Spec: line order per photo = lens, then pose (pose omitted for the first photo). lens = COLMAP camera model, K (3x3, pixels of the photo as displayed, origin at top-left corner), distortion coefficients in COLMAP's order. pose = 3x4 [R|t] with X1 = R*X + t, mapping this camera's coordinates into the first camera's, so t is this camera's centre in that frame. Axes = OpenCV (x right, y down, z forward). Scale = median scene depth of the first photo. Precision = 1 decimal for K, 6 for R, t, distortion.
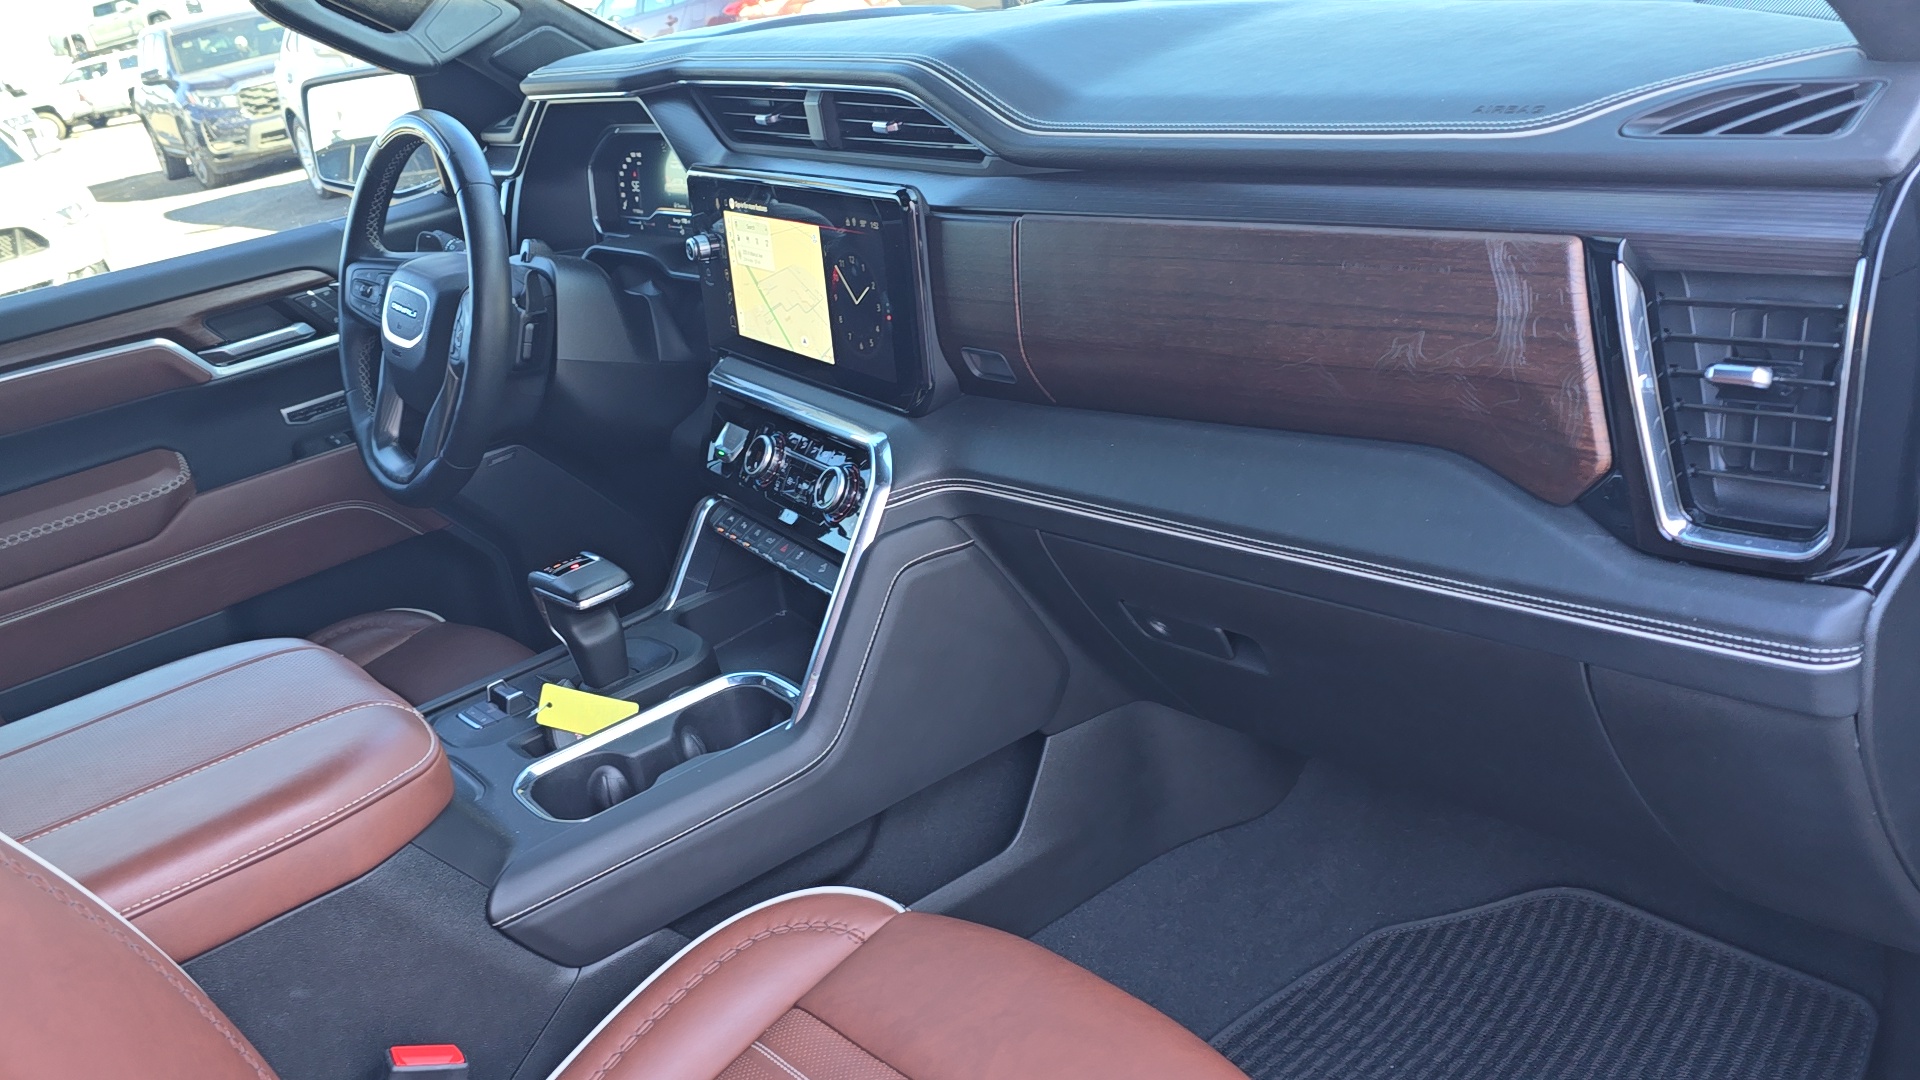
lens RADIAL K [[1614.2, 0, 967.1], [0, 1614.2, 542.5], [0, 0, 1]] dist [-0.006362, 0.019358]
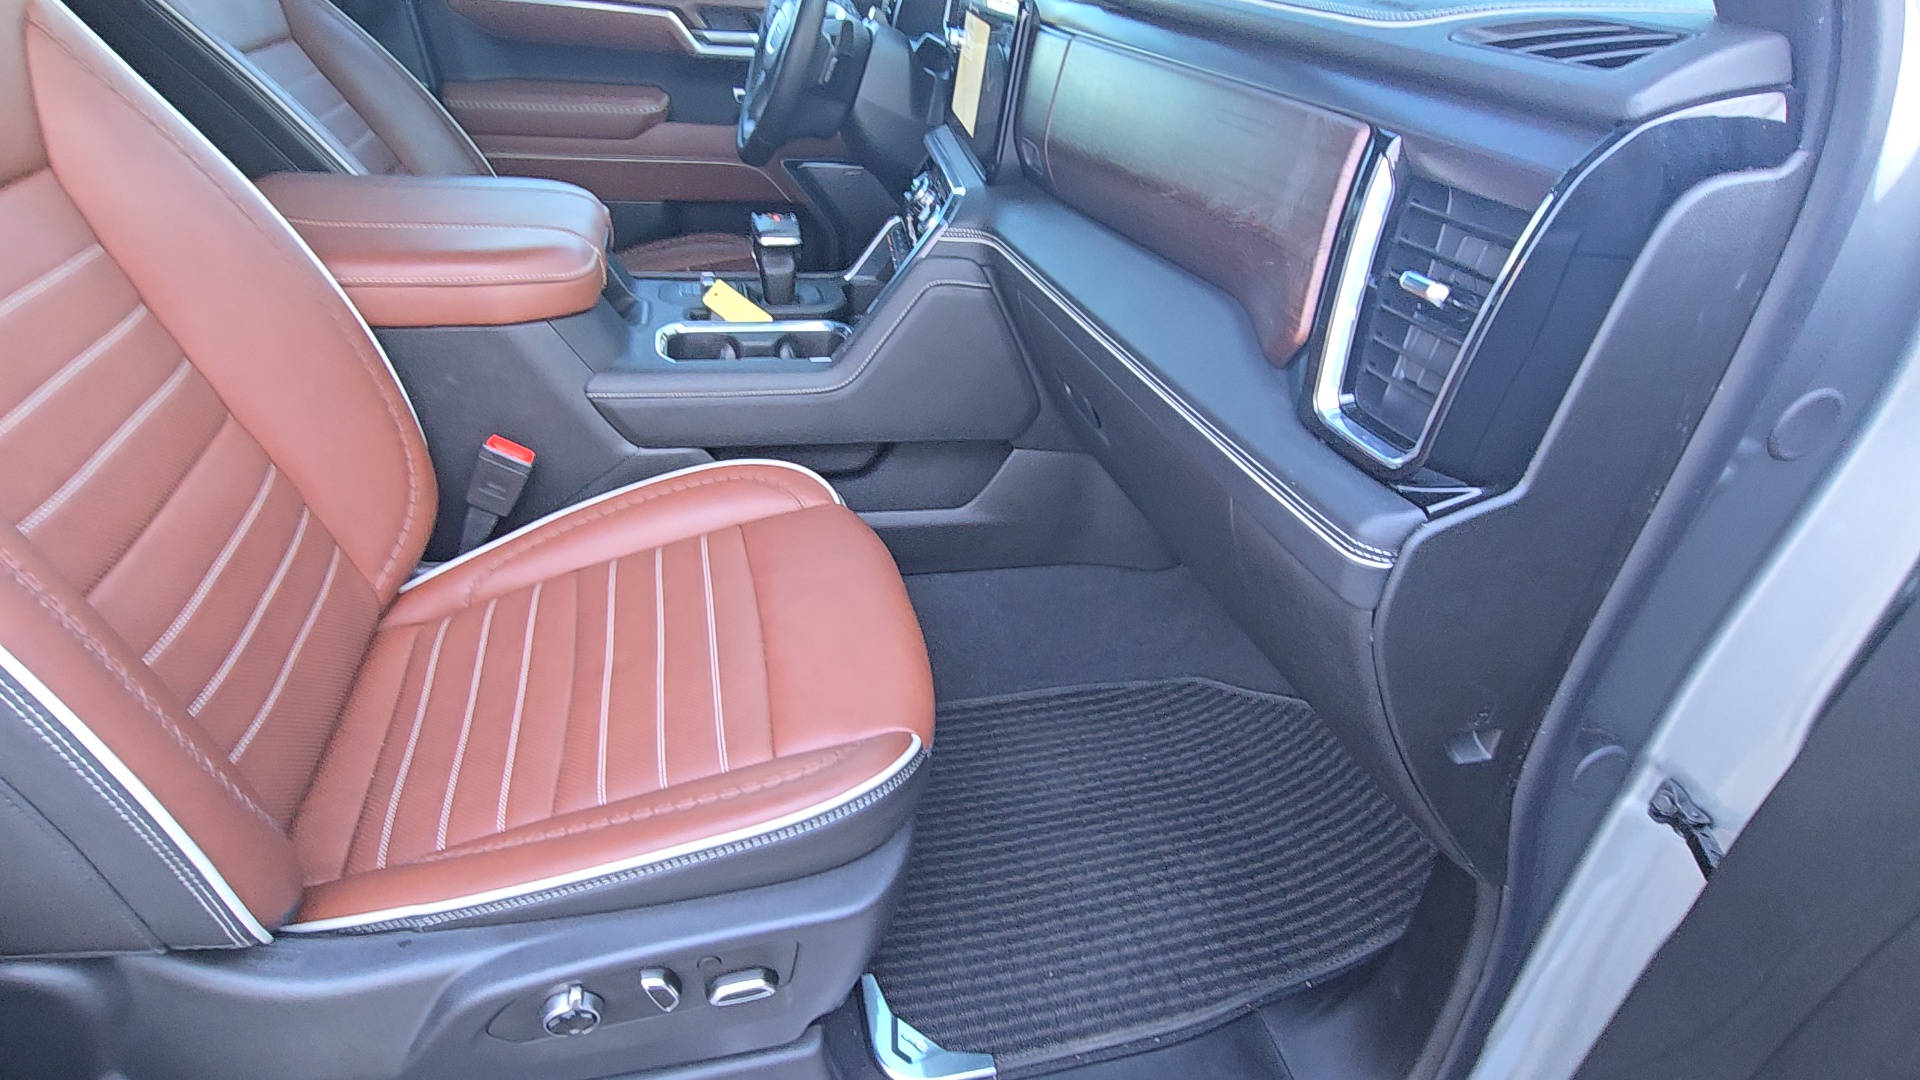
lens RADIAL K [[969.0, 0, 1015.0], [0, 969.0, 556.6], [0, 0, 1]] dist [-0.001649, 0.003389]
pose [[0.882219, 0.418622, -0.215513, 0.301485], [-0.368803, 0.898939, 0.236415, 0.003282], [0.292702, -0.129088, 0.947450, 0.193309]]
